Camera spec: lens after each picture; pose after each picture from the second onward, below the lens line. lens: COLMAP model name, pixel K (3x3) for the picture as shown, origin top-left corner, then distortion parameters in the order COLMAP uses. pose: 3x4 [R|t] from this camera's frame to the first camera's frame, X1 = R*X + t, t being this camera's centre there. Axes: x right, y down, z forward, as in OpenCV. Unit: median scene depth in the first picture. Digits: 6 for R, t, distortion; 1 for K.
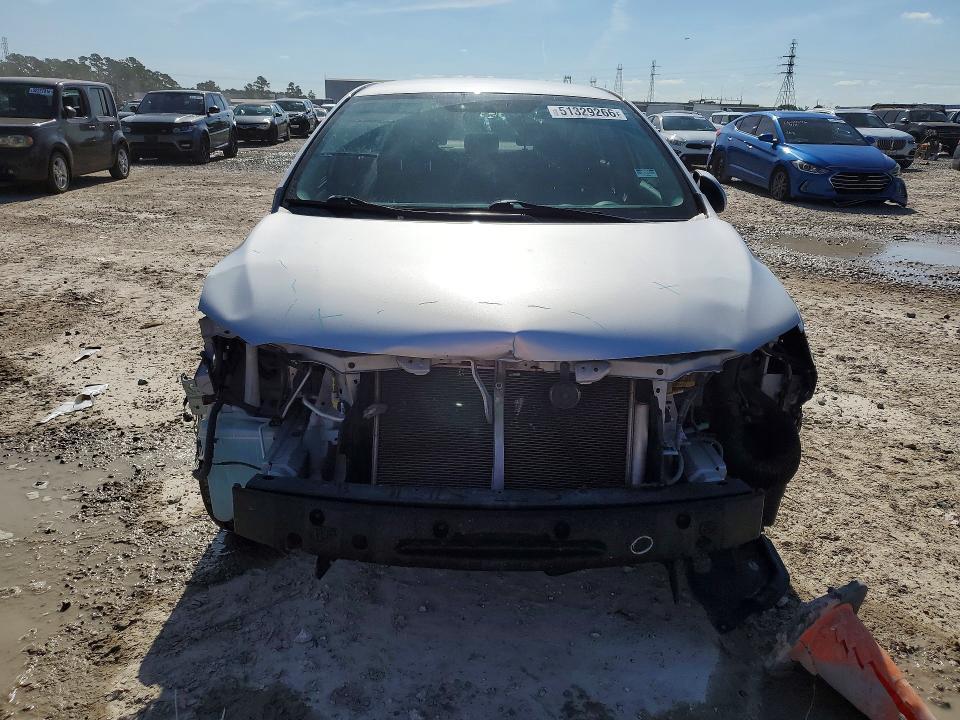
lens RADIAL K [[780.4, 0, 480.8], [0, 780.4, 358.4], [0, 0, 1]] dist [0.027027, -0.005293]
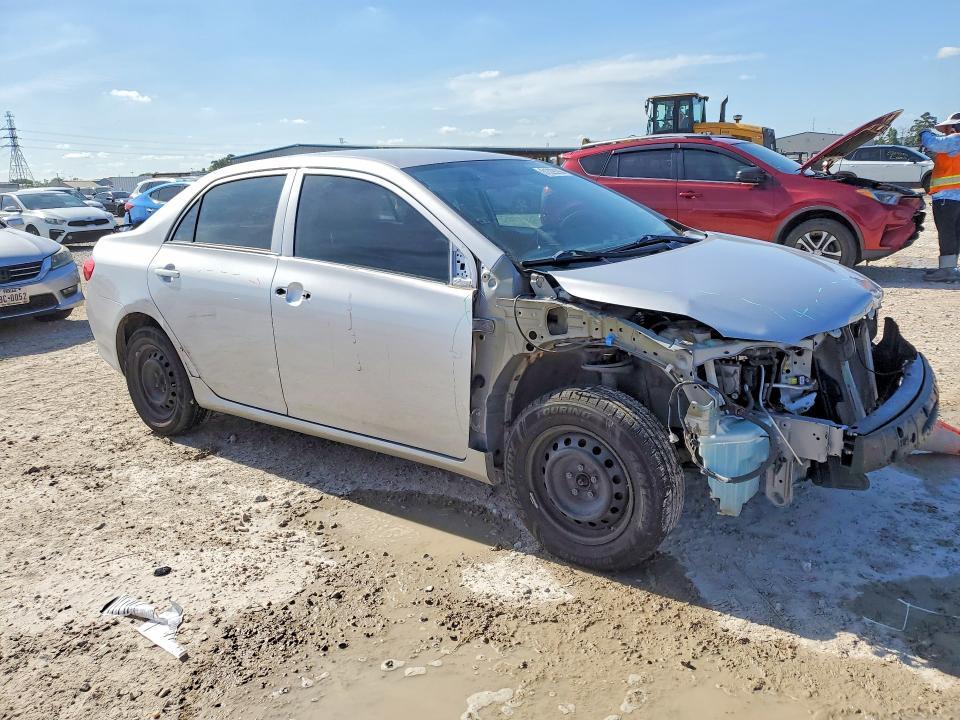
lens RADIAL K [[780.4, 0, 480.1], [0, 780.4, 358.3], [0, 0, 1]] dist [0.027027, -0.005293]
pose [[0.581197, -0.235140, 0.779050, -0.927987], [0.298801, 0.952136, 0.064467, -0.138867], [-0.756920, 0.195313, 0.623639, 0.335783]]
